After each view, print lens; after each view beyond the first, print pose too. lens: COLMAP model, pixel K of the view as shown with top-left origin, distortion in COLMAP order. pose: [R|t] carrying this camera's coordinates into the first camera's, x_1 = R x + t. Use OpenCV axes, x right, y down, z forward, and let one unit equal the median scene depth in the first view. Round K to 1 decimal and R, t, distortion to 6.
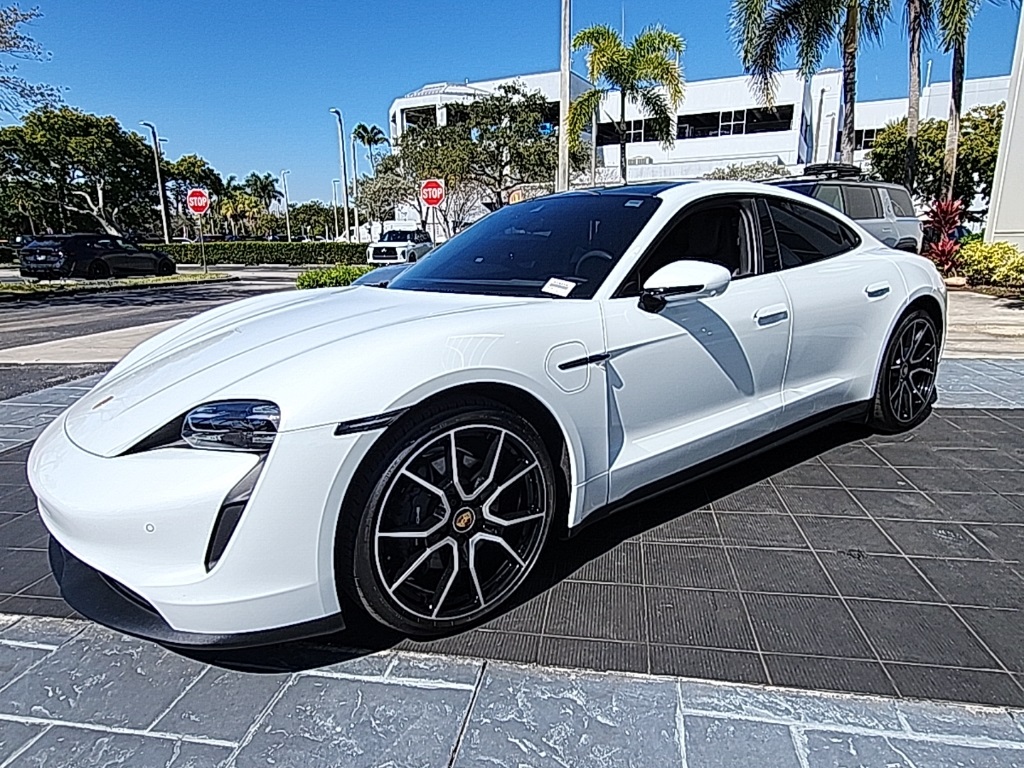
lens RADIAL K [[629.8, 0, 518.2], [0, 629.8, 385.1], [0, 0, 1]] dist [0.003032, 0.003073]
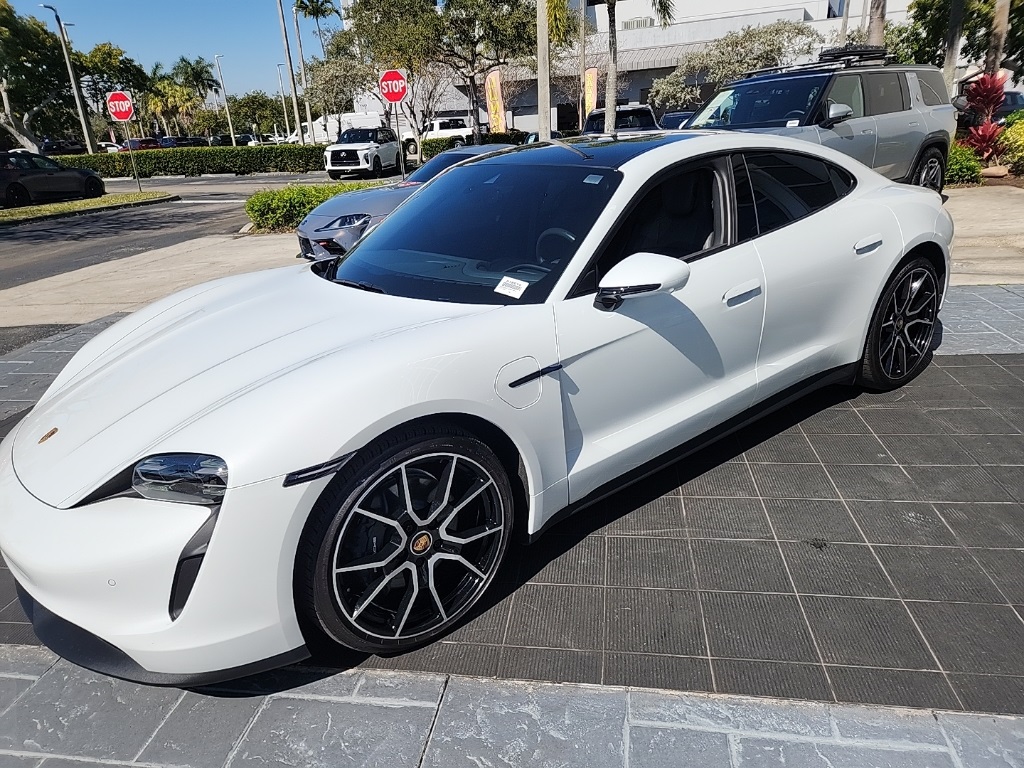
lens RADIAL K [[693.6, 0, 508.2], [0, 693.6, 399.4], [0, 0, 1]] dist [0.068488, -0.056673]
pose [[0.999000, -0.044156, -0.007033, 0.052051], [0.044712, 0.987737, 0.149586, -0.128224], [0.000341, -0.149750, 0.988724, -0.059901]]
